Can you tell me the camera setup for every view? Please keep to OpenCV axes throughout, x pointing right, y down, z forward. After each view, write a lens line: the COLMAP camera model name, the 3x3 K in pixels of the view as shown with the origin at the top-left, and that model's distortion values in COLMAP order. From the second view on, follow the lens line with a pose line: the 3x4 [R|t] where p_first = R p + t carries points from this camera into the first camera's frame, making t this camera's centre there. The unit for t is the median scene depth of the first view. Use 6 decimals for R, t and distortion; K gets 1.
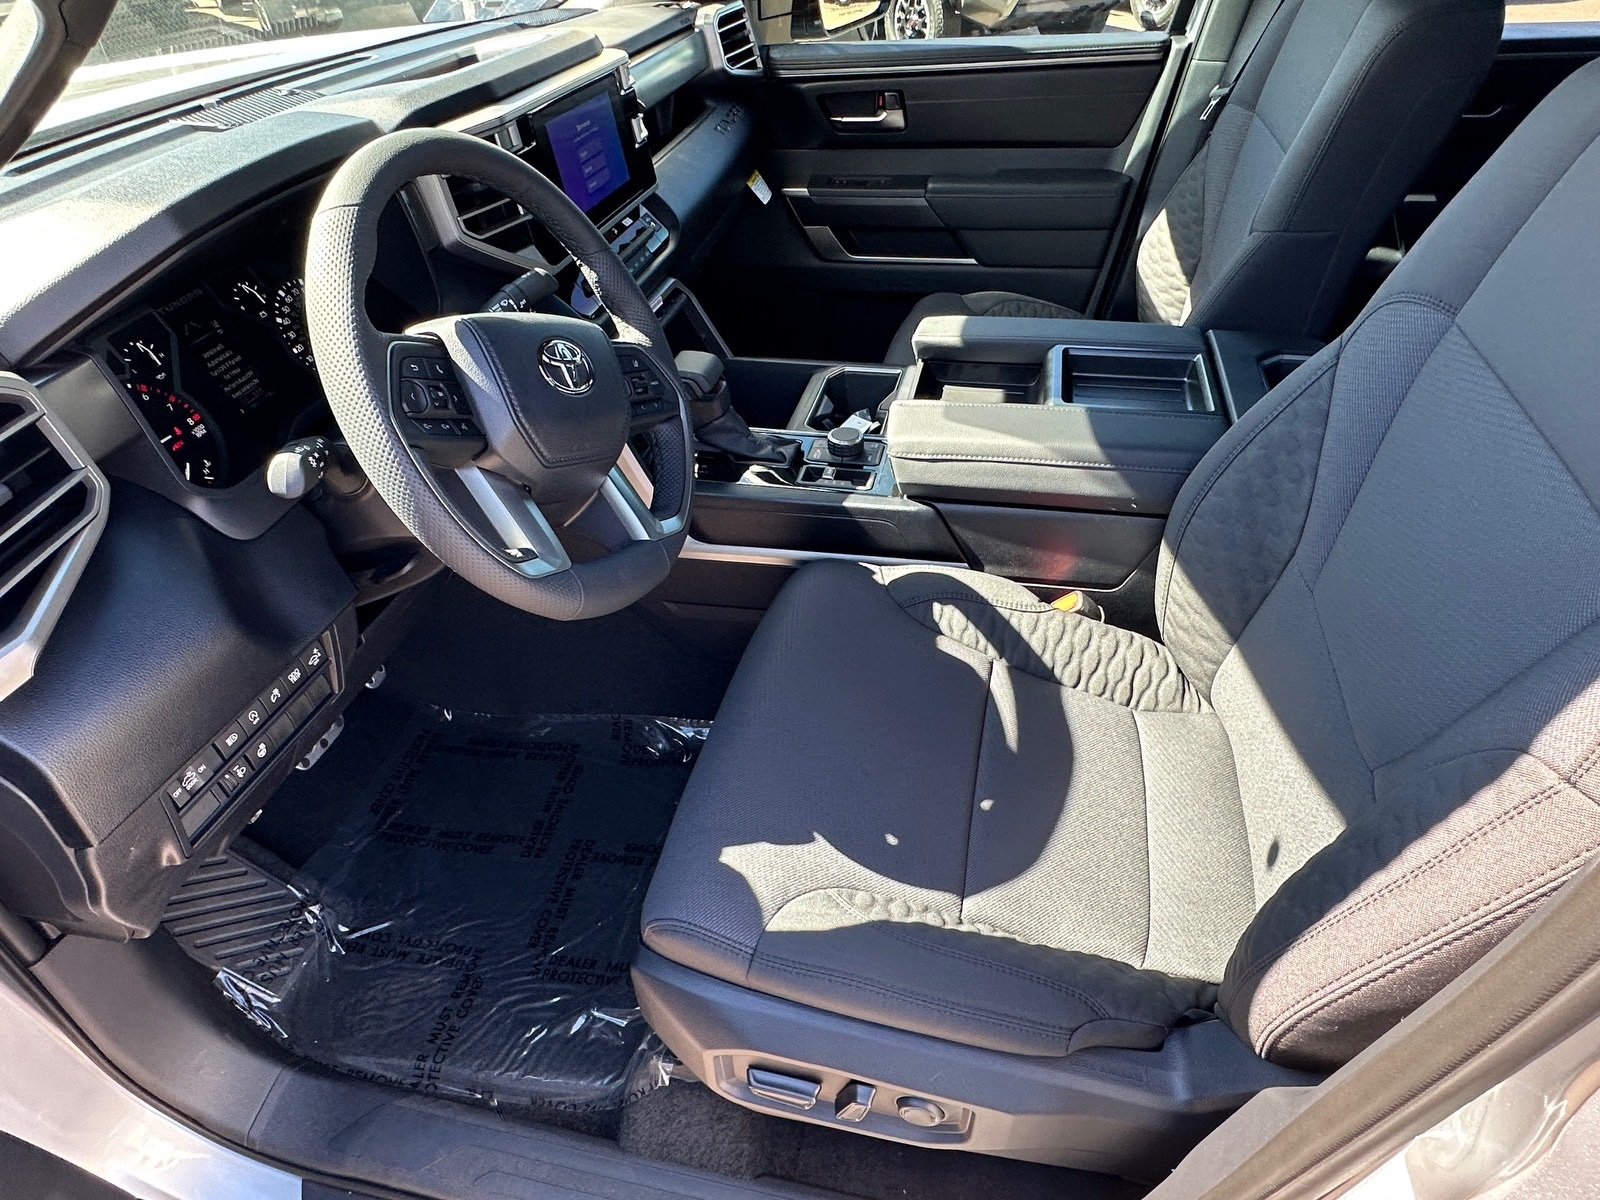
lens RADIAL K [[929.6, 0, 782.7], [0, 929.6, 619.2], [0, 0, 1]] dist [-0.007128, 0.007876]
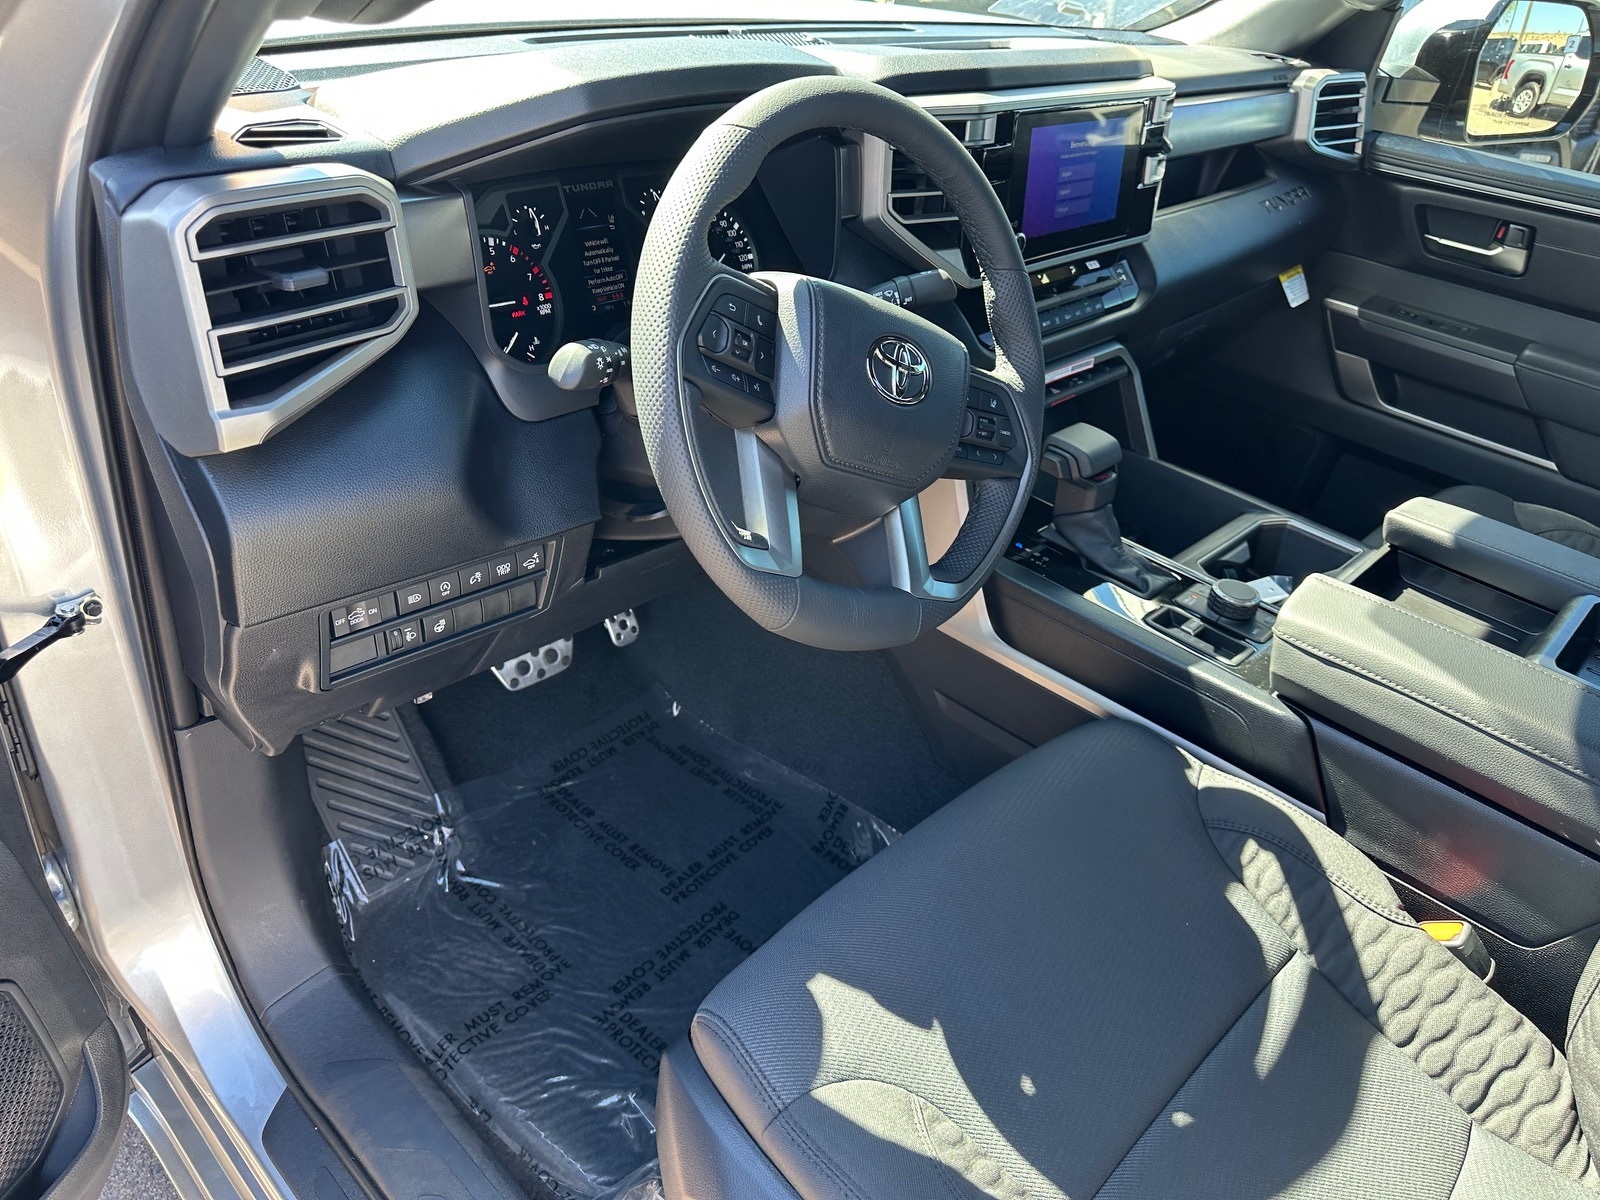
lens RADIAL K [[1128.4, 0, 793.8], [0, 1128.4, 594.8], [0, 0, 1]] dist [0.053044, -0.070105]
pose [[0.849217, 0.392048, -0.353736, 0.102089], [-0.434258, 0.899641, -0.045447, 0.006097], [0.300418, 0.192207, 0.934241, 0.016776]]
